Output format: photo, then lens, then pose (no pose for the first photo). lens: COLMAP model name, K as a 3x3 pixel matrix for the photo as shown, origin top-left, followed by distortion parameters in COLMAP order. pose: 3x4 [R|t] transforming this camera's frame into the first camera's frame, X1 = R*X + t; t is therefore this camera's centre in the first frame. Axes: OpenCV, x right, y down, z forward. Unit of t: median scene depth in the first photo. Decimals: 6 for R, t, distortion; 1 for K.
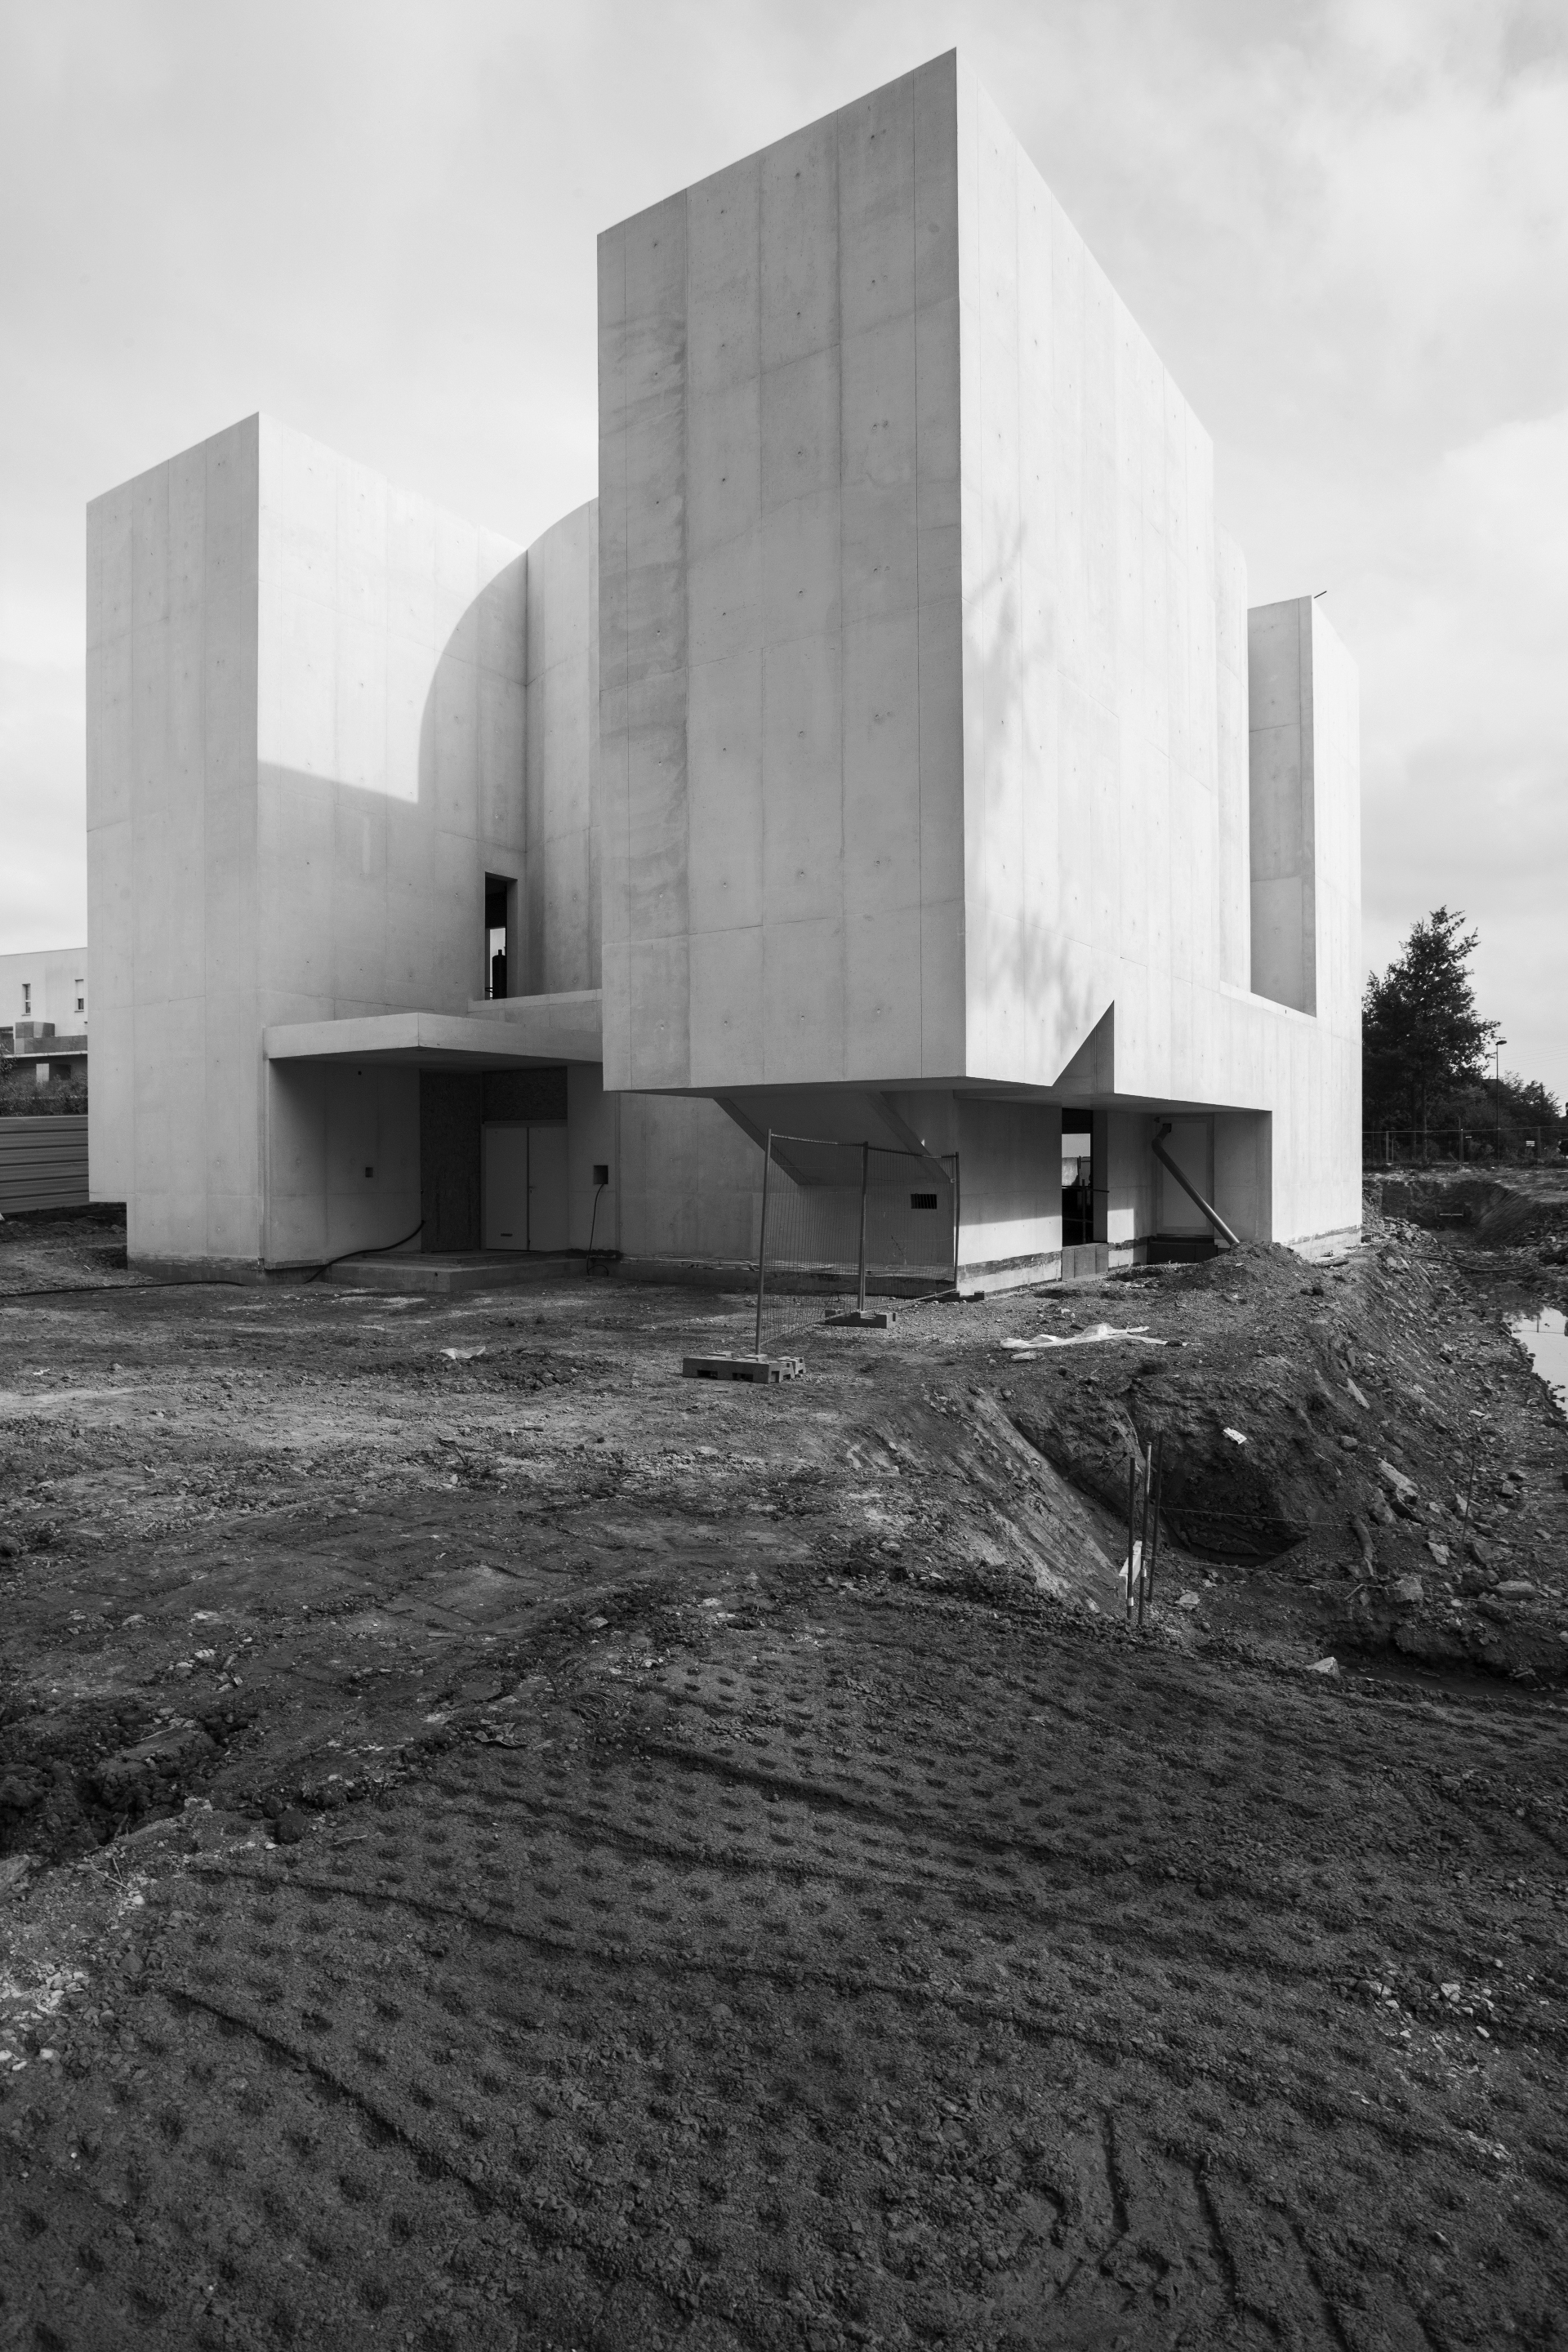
lens RADIAL K [[1316.7, 0, 784.0], [0, 1316.7, 1176.0], [0, 0, 1]] dist [-0.097383, 0.072737]
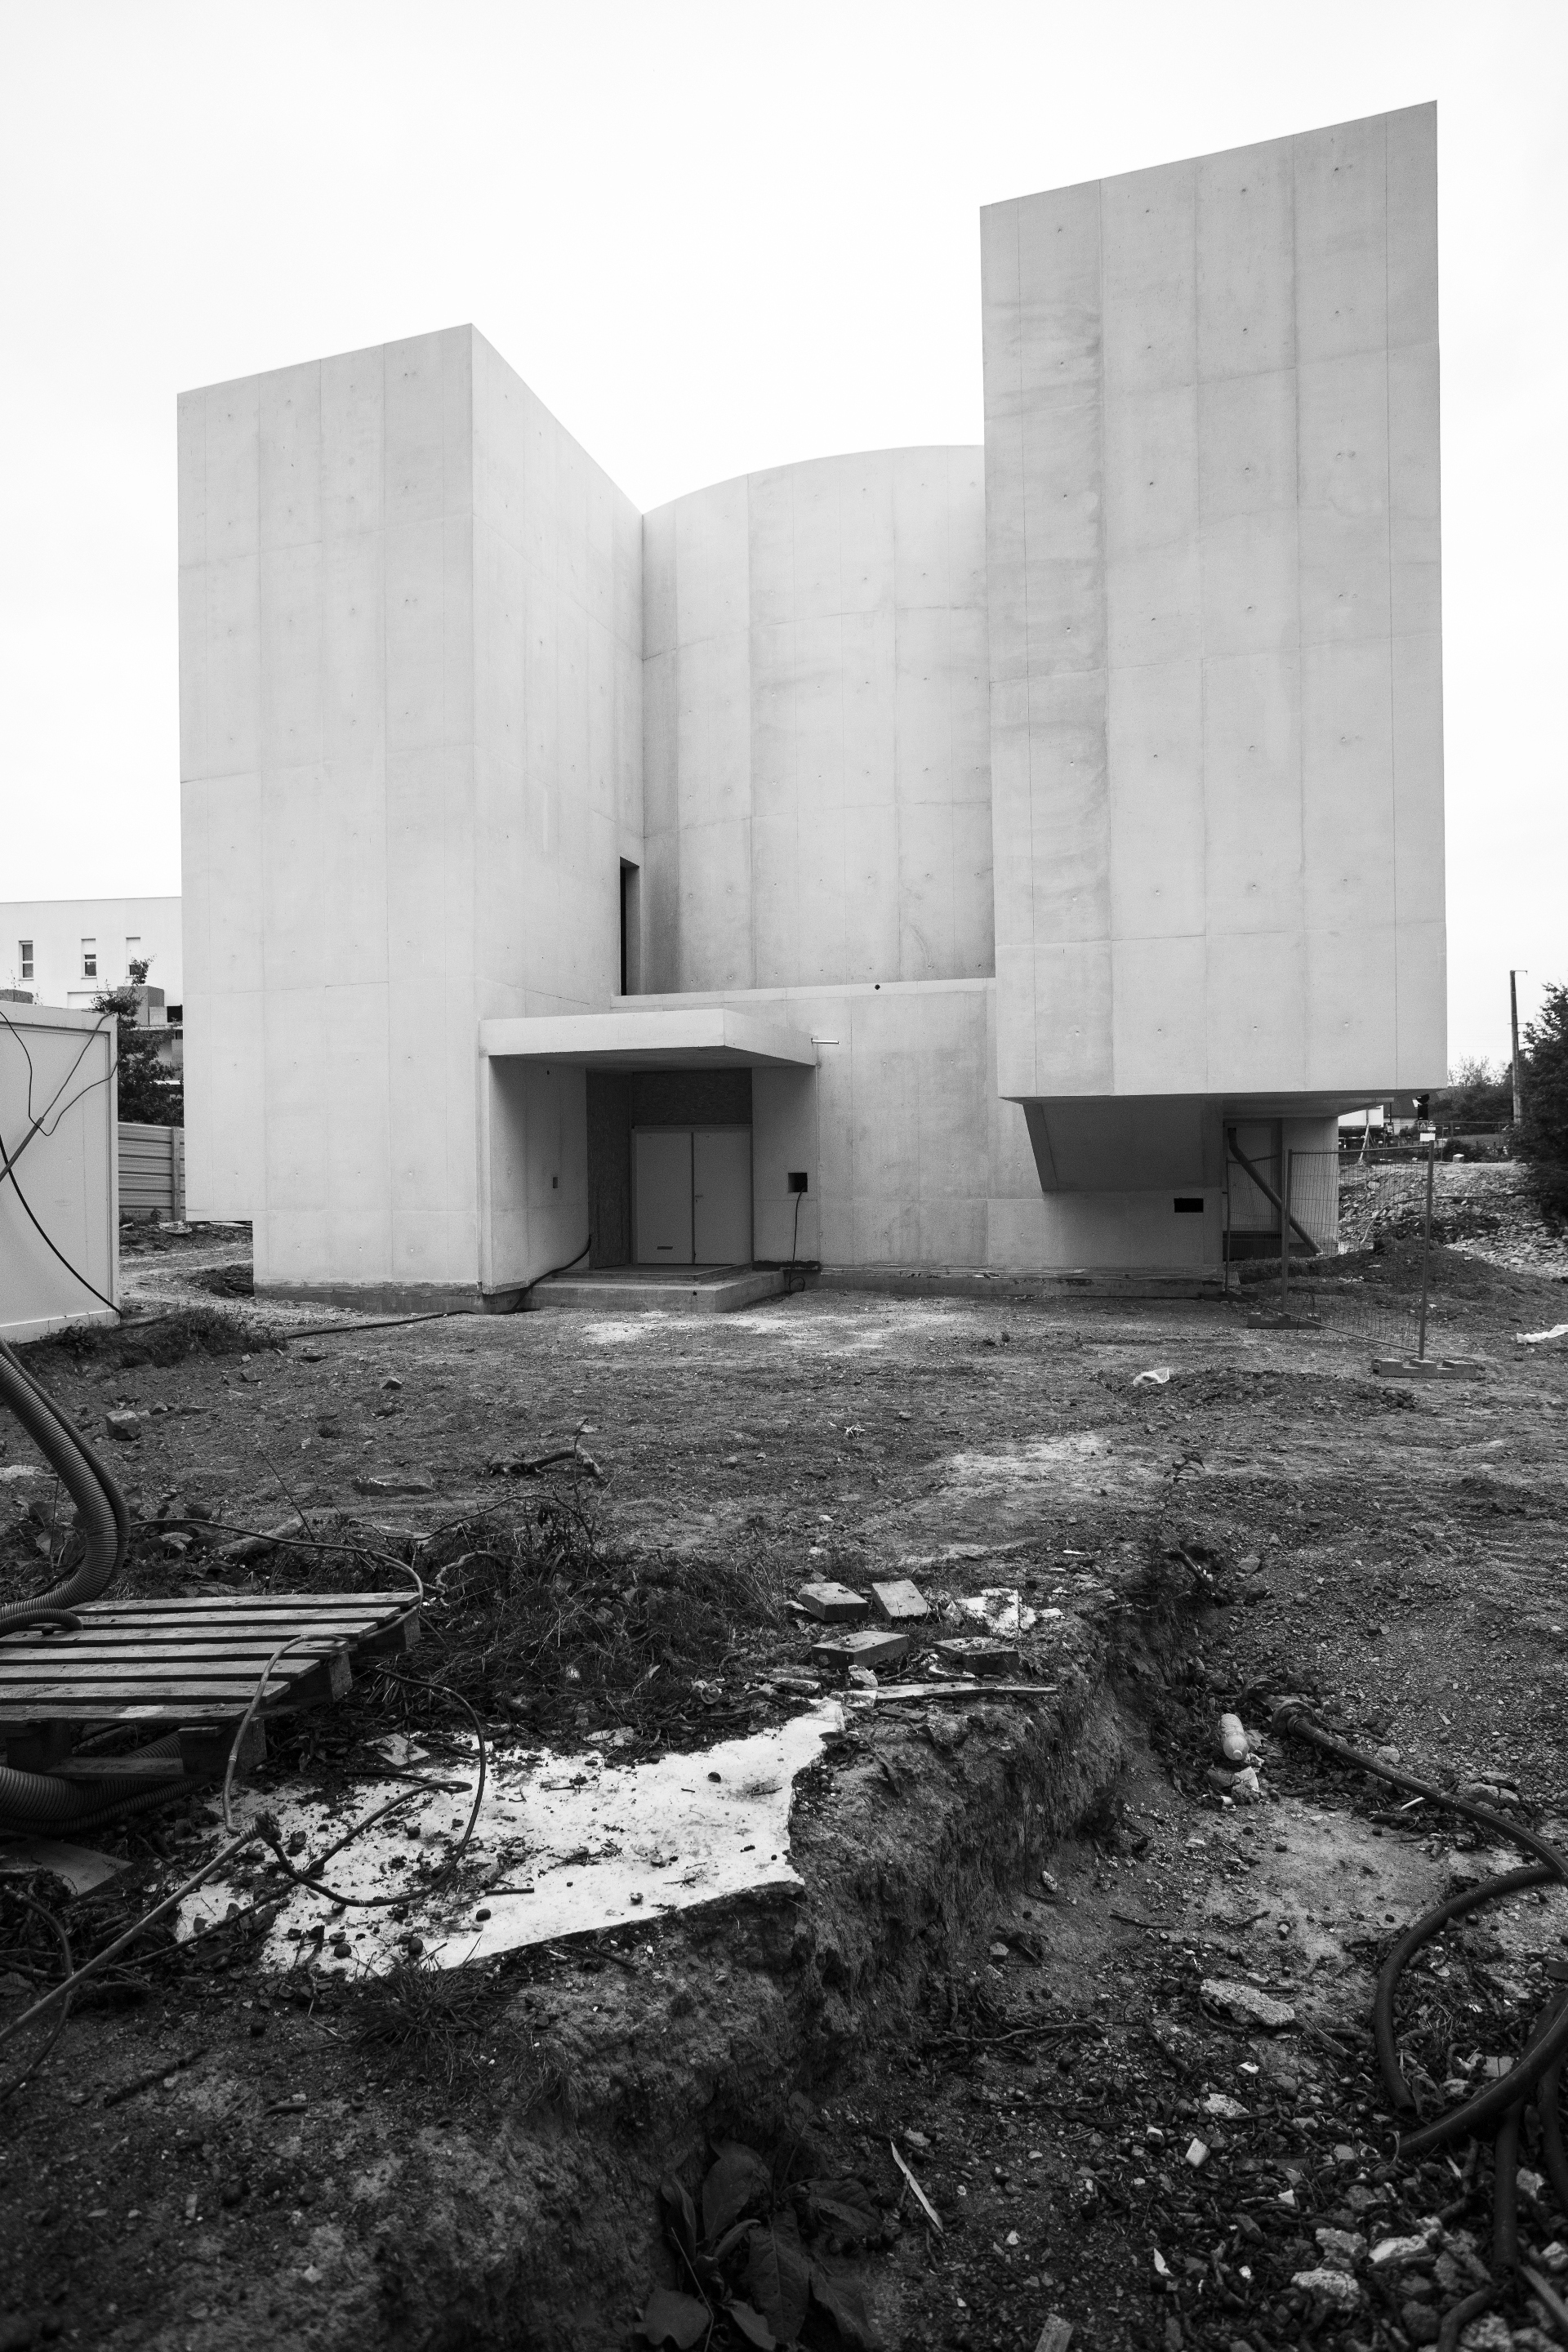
lens RADIAL K [[1321.5, 0, 784.0], [0, 1321.5, 1176.0], [0, 0, 1]] dist [-0.083483, 0.055706]
pose [[0.965252, -0.010239, 0.261120, -0.565784], [0.010294, 0.999946, 0.001157, -0.009835], [-0.261118, 0.001571, 0.965306, 0.108727]]
